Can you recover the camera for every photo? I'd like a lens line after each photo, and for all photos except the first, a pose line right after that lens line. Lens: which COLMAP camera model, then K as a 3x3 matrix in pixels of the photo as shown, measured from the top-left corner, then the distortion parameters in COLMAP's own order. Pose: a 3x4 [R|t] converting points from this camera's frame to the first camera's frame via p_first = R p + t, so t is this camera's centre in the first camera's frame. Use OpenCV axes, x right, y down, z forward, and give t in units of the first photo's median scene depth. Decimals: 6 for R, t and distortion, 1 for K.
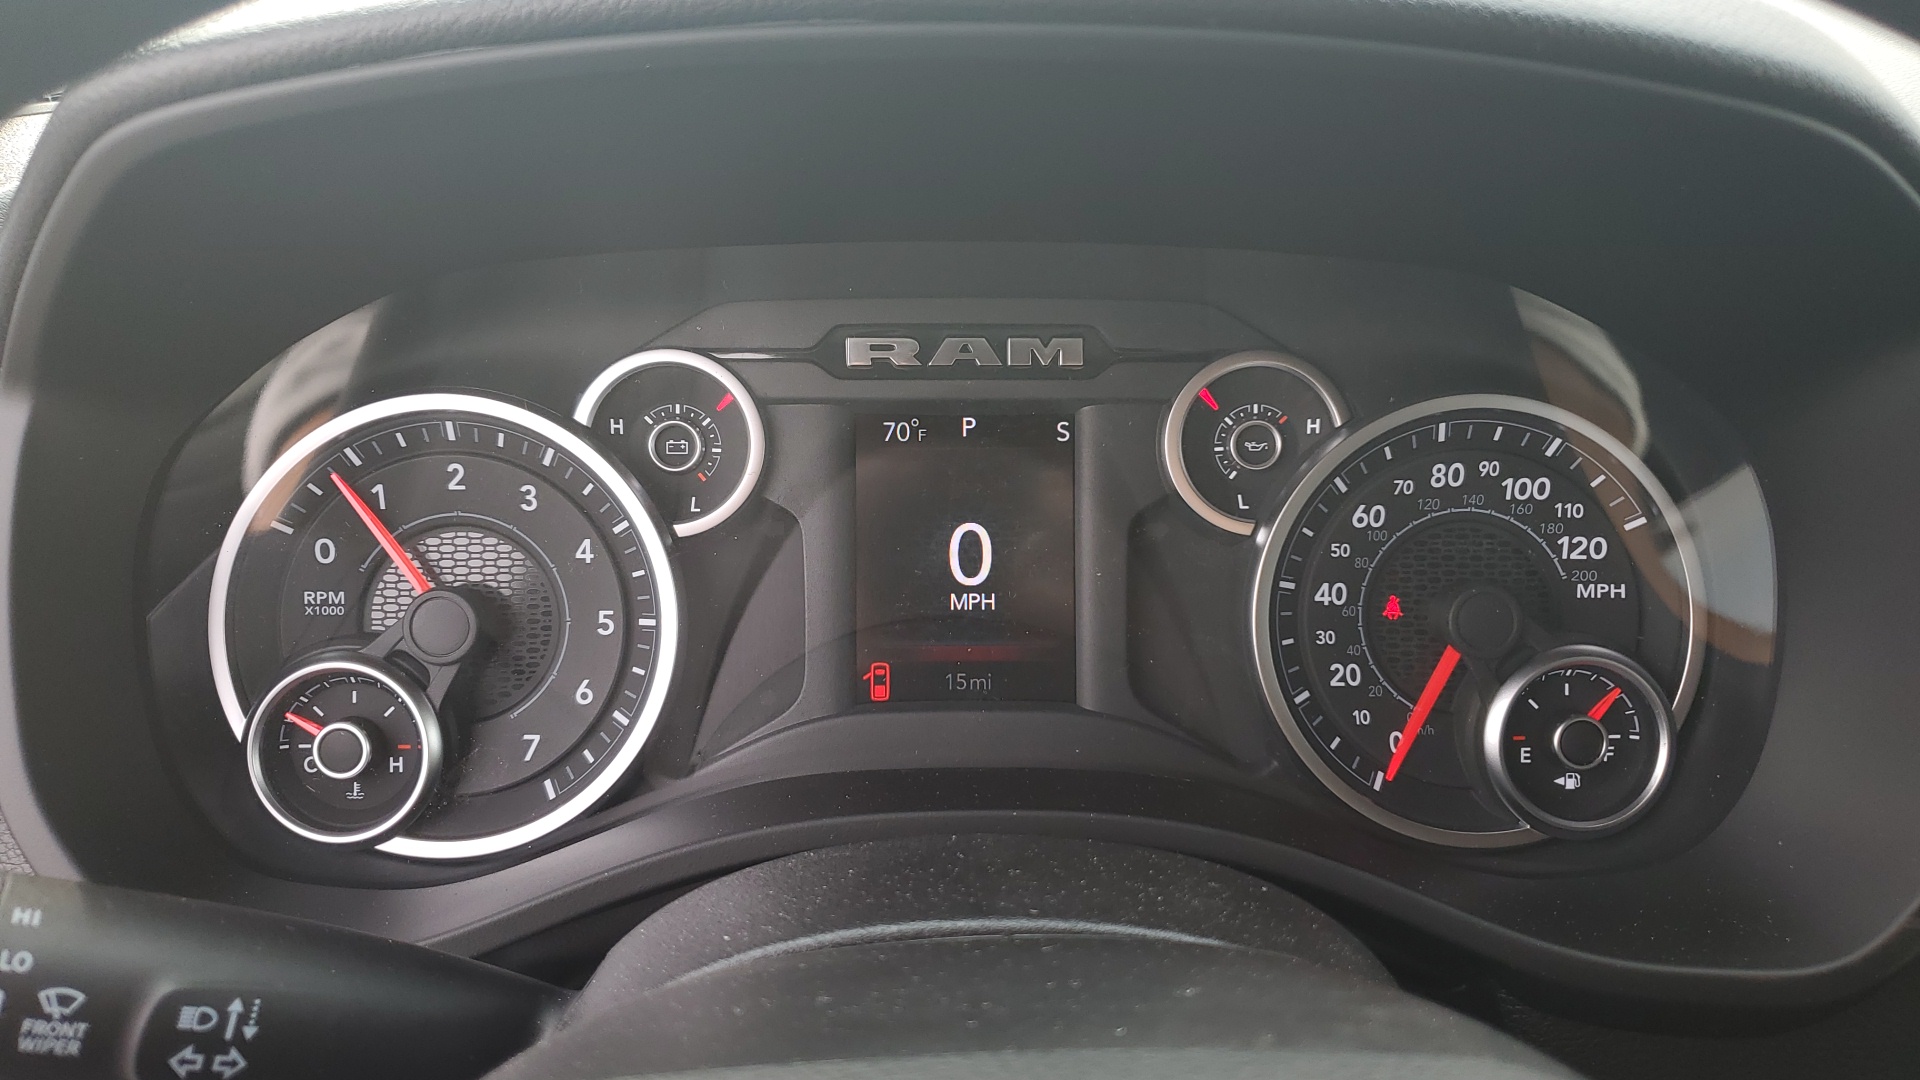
lens RADIAL K [[1464.9, 0, 960.0], [0, 1464.9, 540.0], [0, 0, 1]] dist [0.065196, 0.003012]
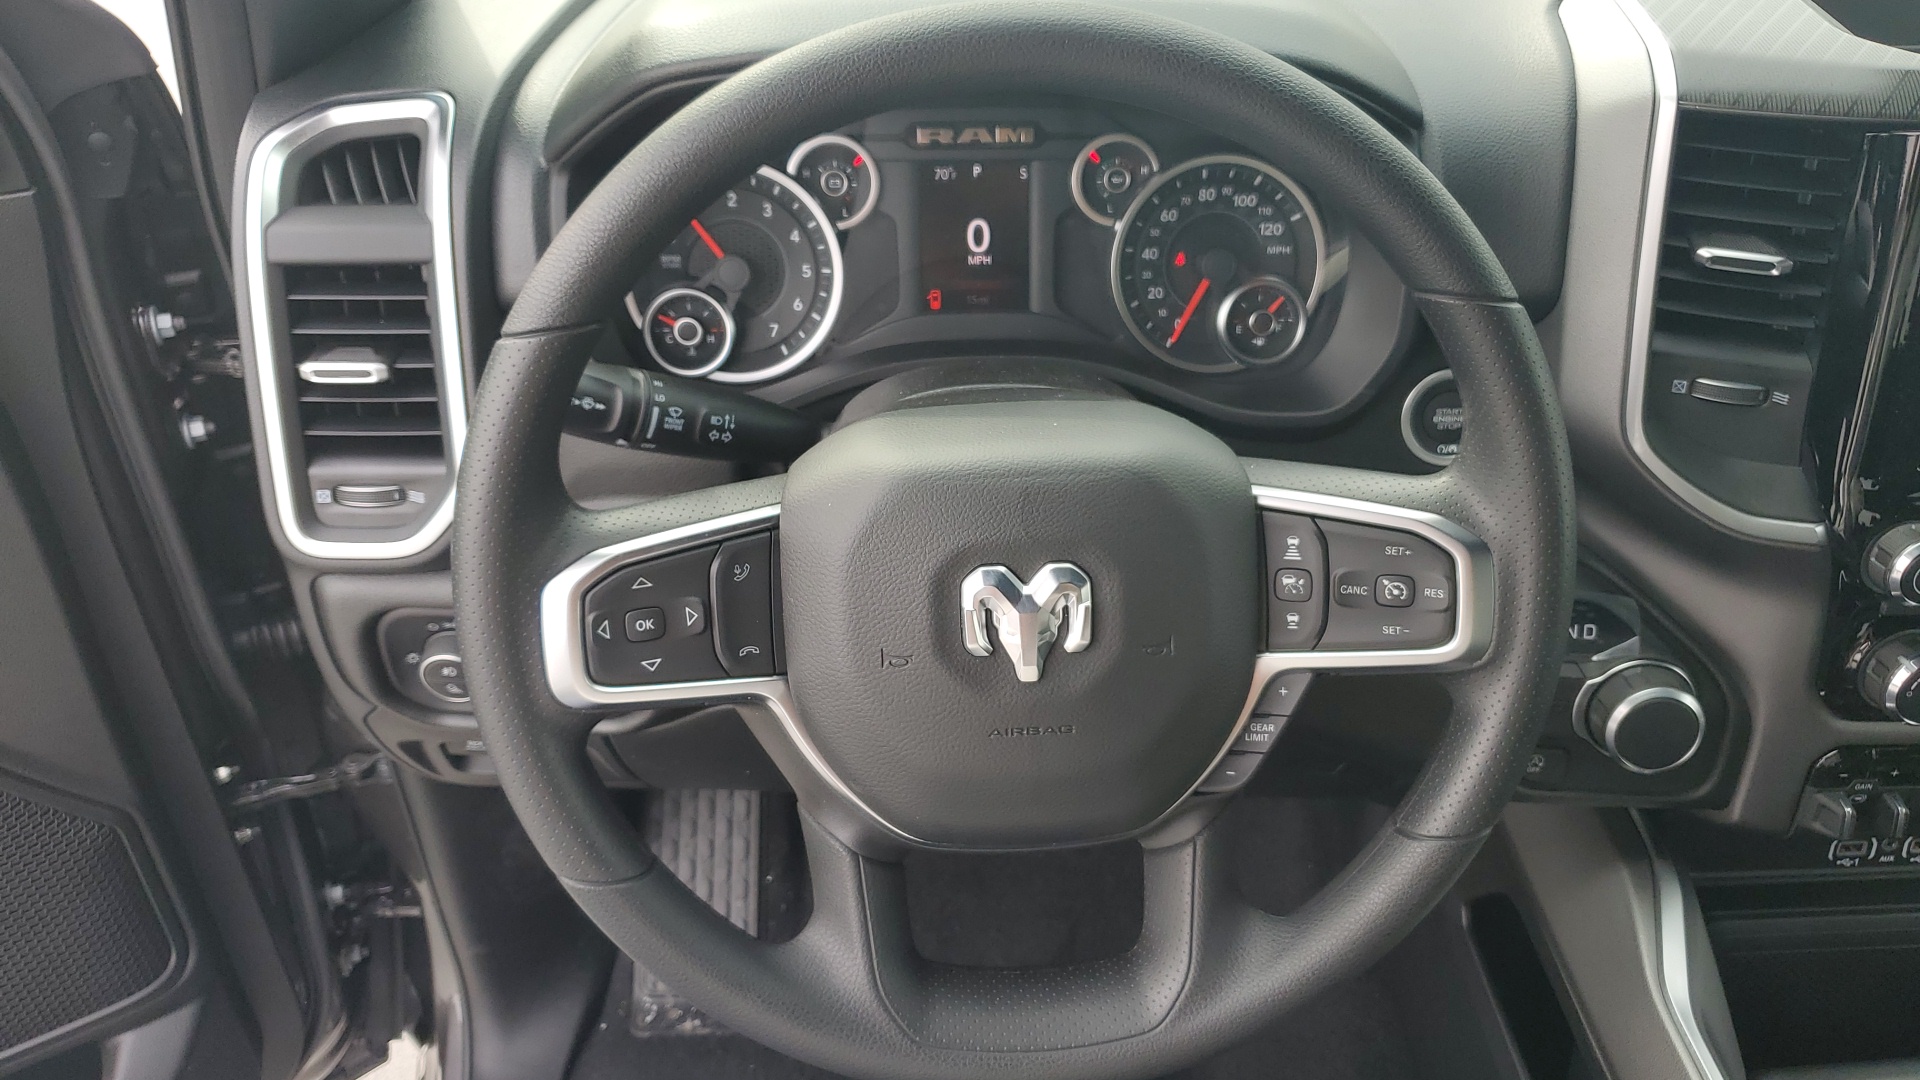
lens RADIAL K [[1464.9, 0, 960.0], [0, 1464.9, 540.0], [0, 0, 1]] dist [0.065196, 0.003012]
pose [[0.999533, -0.013605, 0.027370, -0.082549], [0.005988, 0.965287, 0.261122, -0.119565], [-0.029972, -0.260836, 0.964918, -1.132926]]
